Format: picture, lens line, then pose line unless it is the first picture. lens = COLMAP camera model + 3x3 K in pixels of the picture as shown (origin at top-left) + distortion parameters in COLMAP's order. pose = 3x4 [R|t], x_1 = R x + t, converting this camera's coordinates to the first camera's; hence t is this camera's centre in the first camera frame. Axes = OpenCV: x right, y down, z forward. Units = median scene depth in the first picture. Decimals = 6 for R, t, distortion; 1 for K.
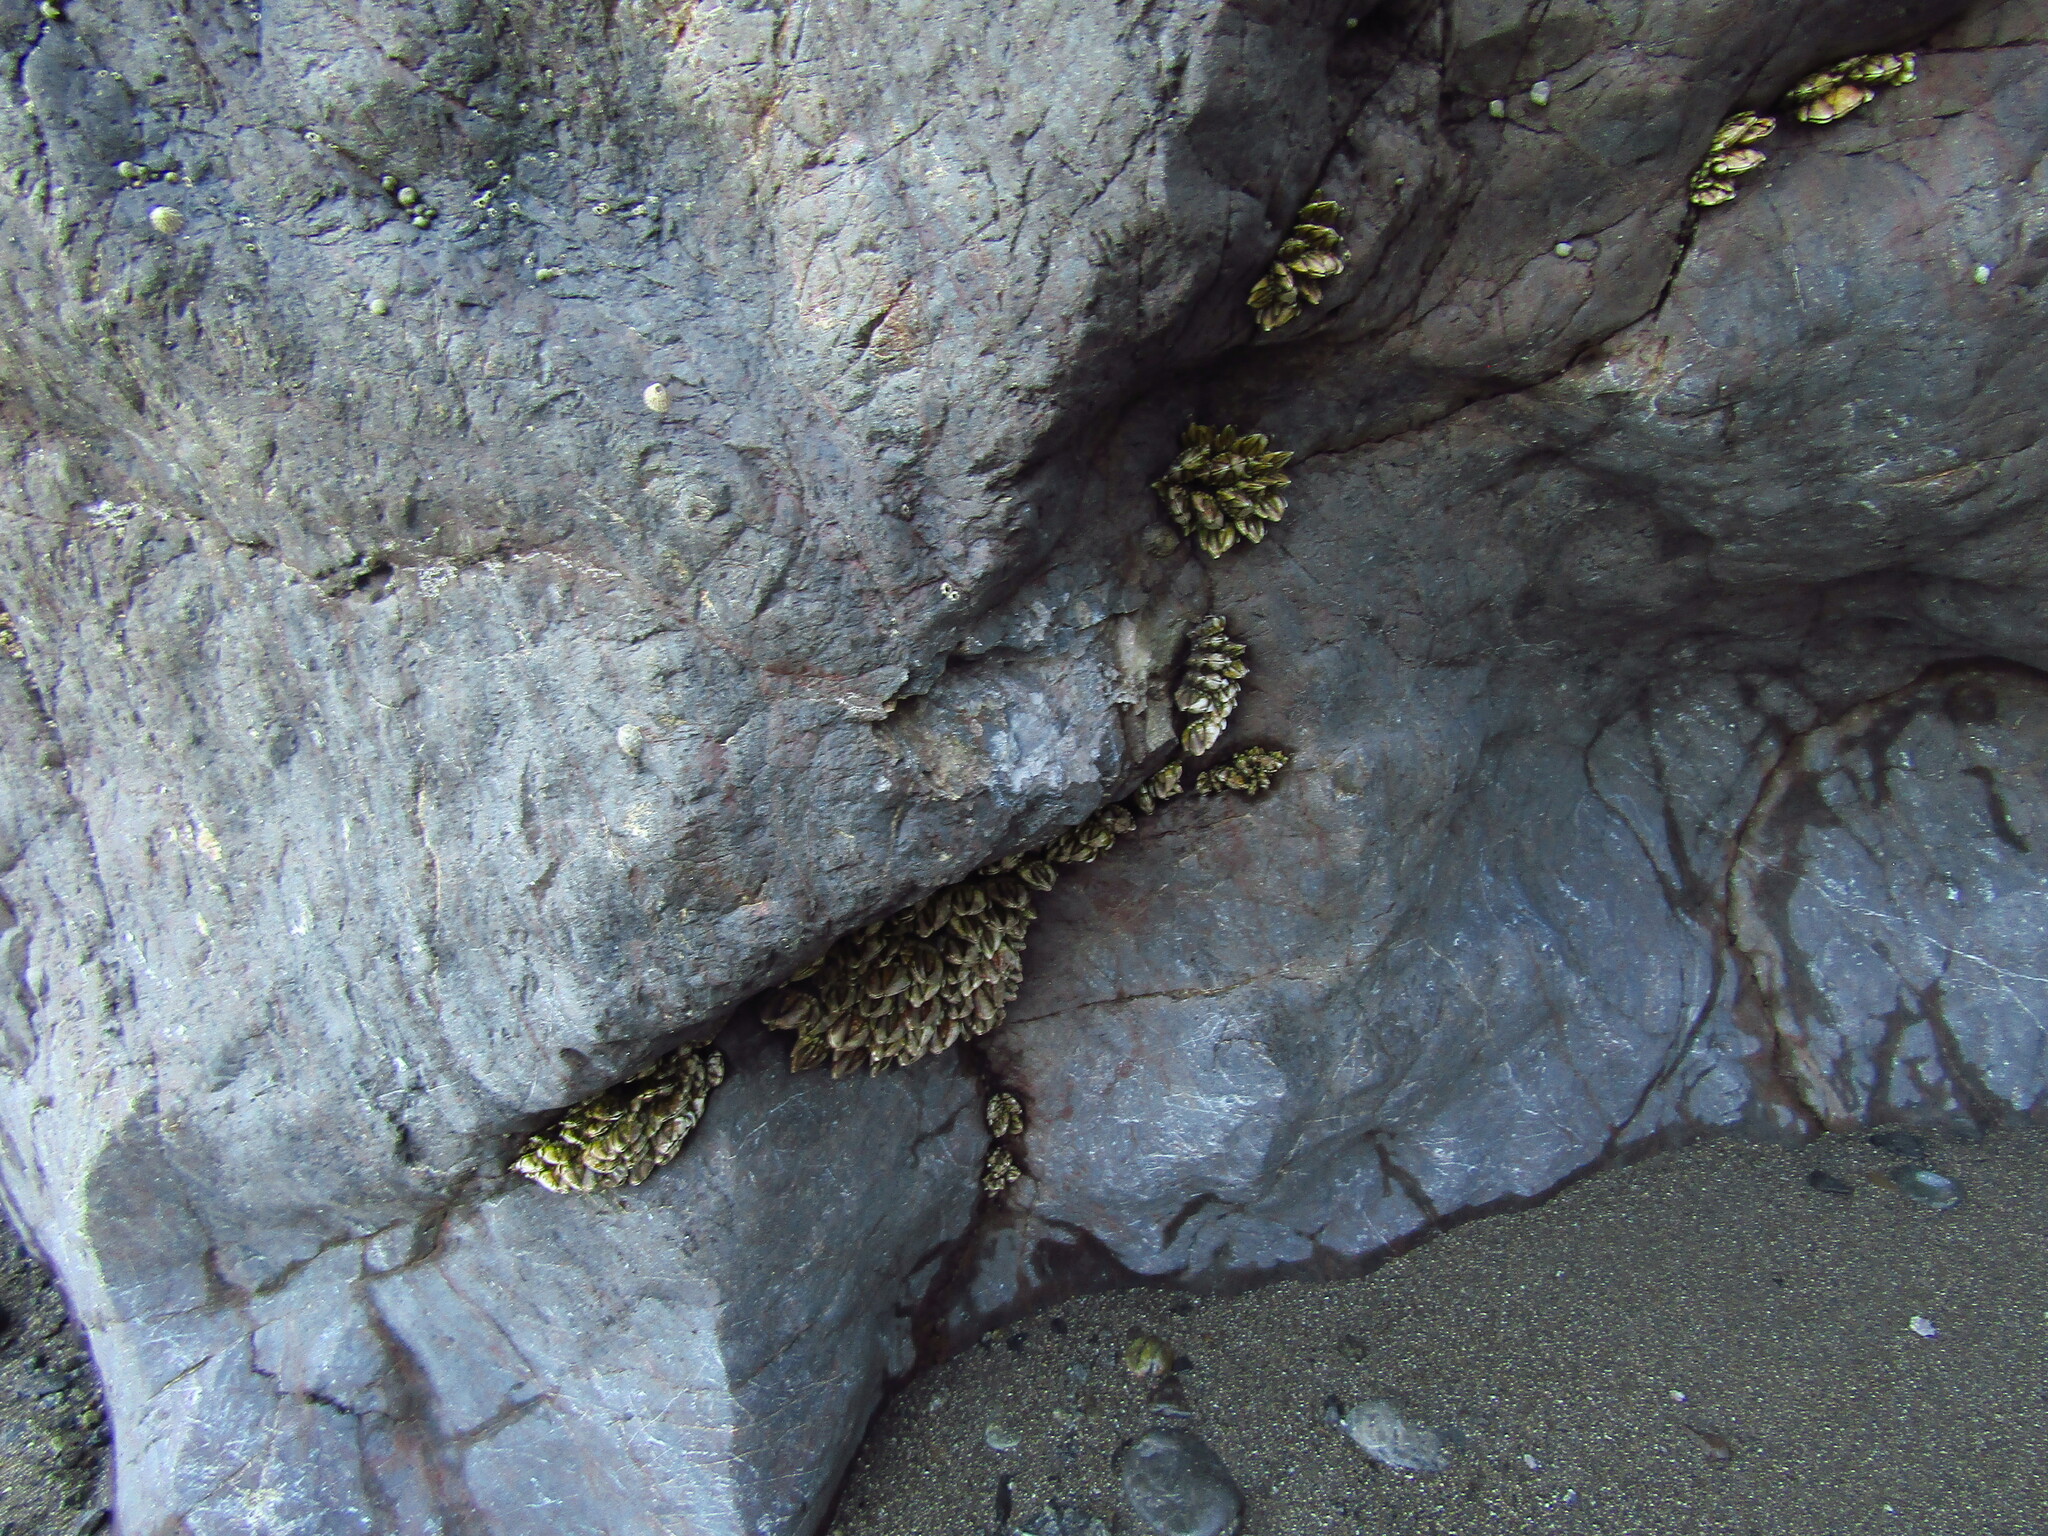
lens RADIAL K [[1355.5, 0, 1062.3], [0, 1355.5, 772.5], [0, 0, 1]] dist [-0.010471, 0.001242]
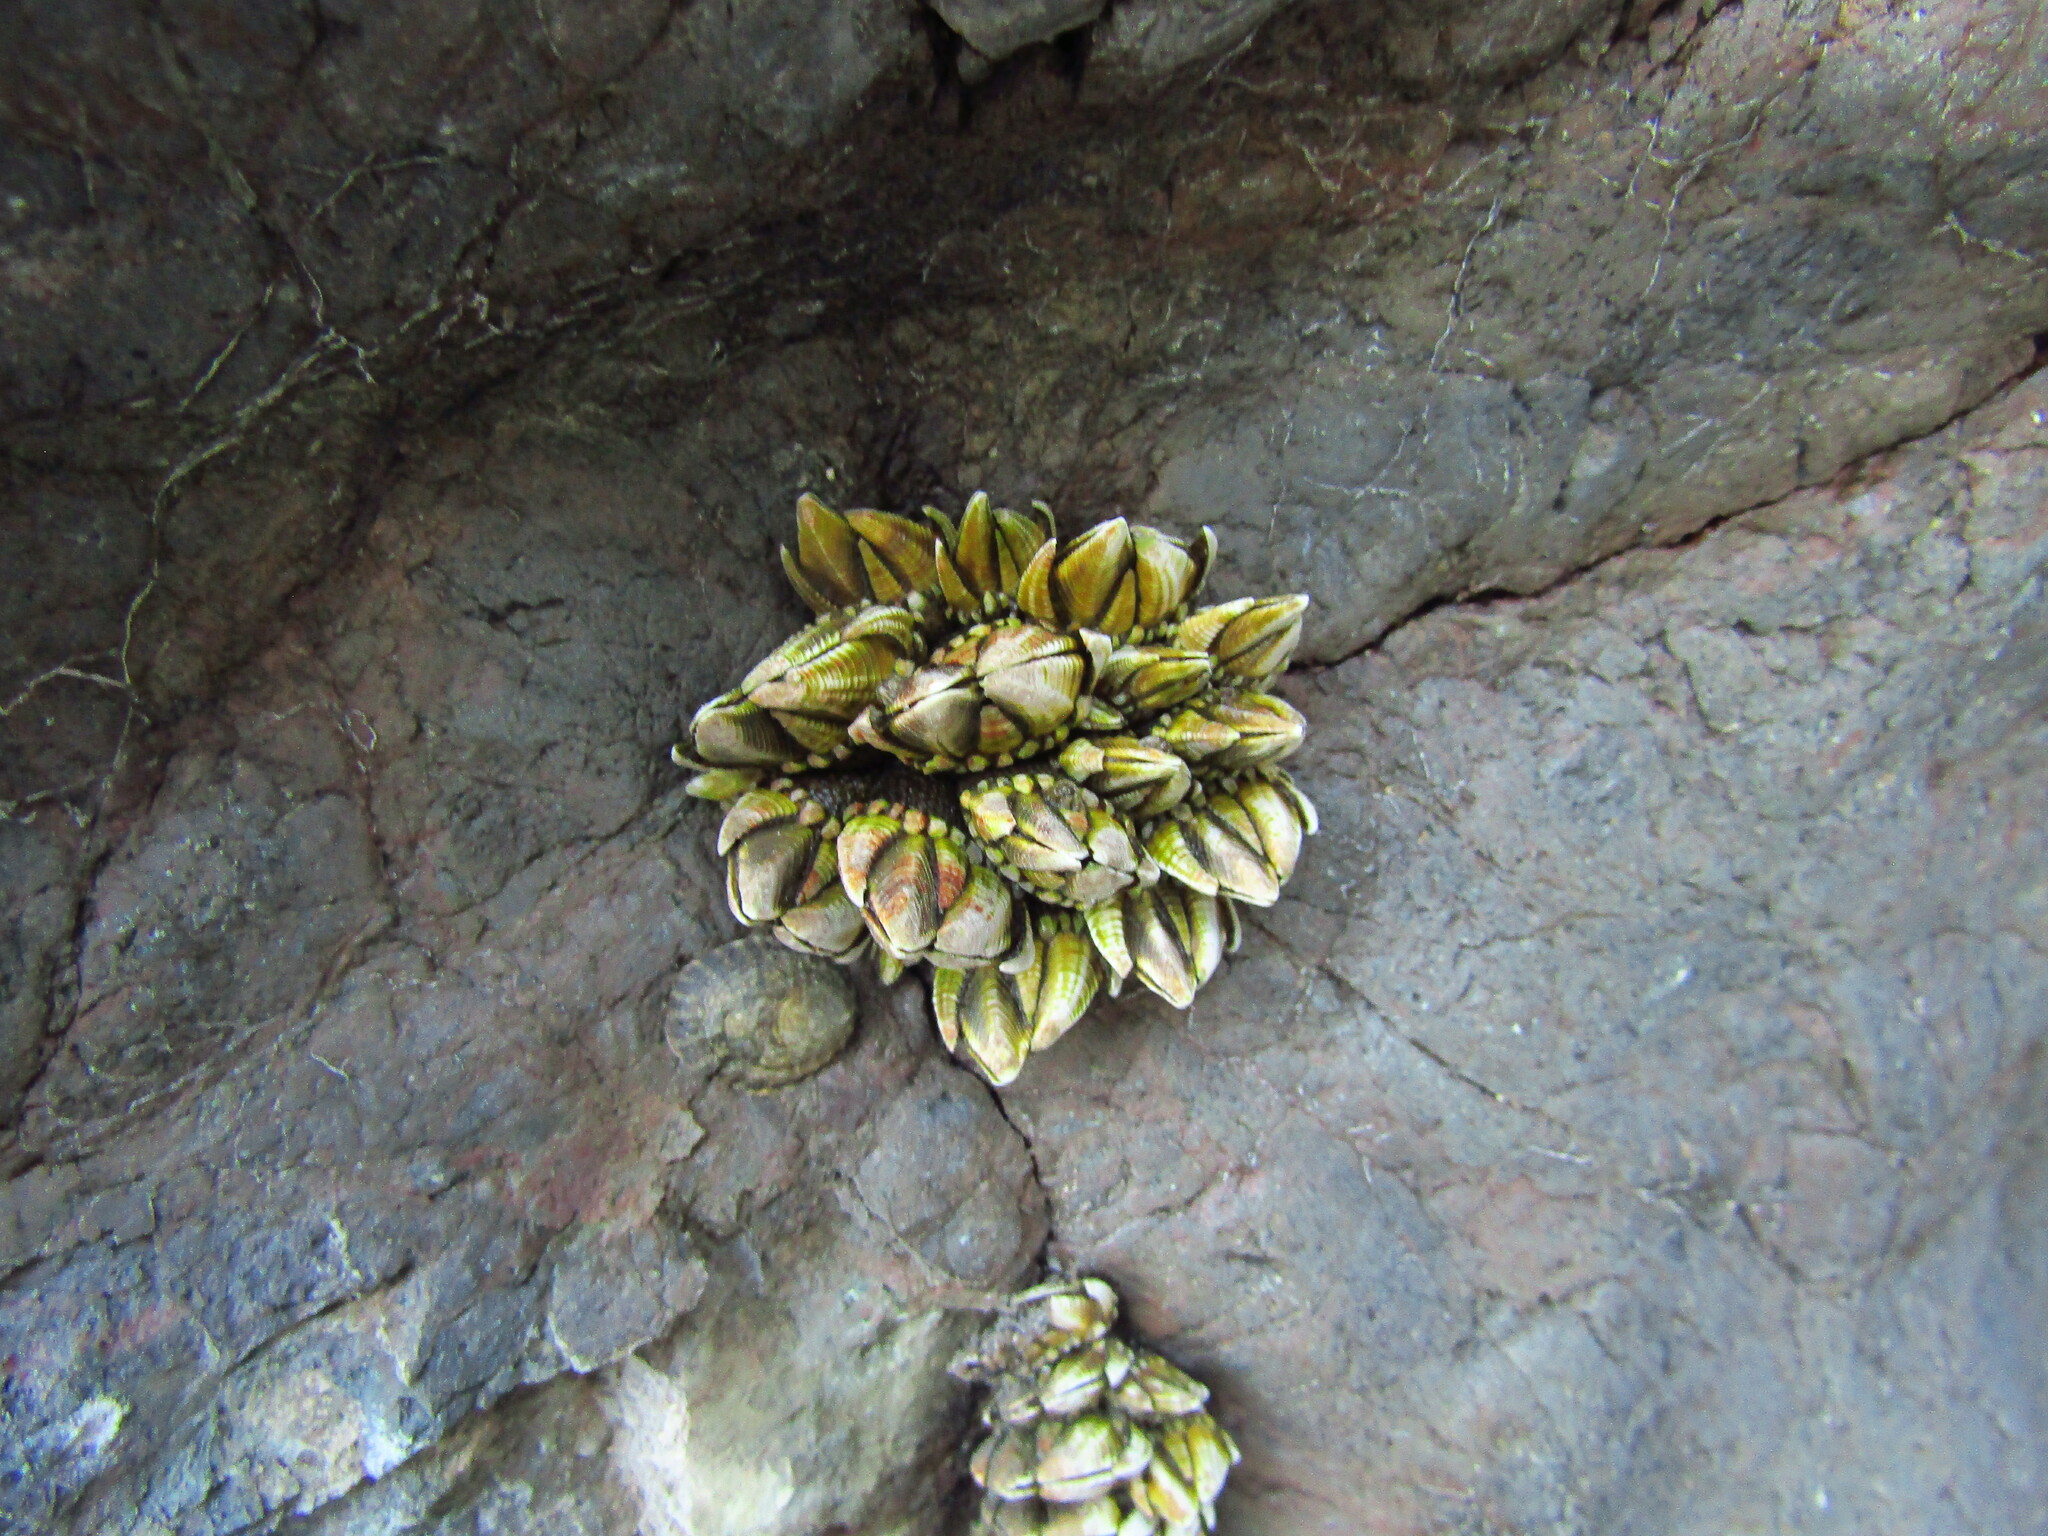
lens RADIAL K [[1355.5, 0, 1062.3], [0, 1355.5, 772.5], [0, 0, 1]] dist [-0.010471, 0.001242]
pose [[0.989470, -0.063803, -0.129916, 0.139877], [0.041080, 0.984482, -0.170612, -0.152745], [0.138786, 0.163479, 0.976736, 0.693342]]
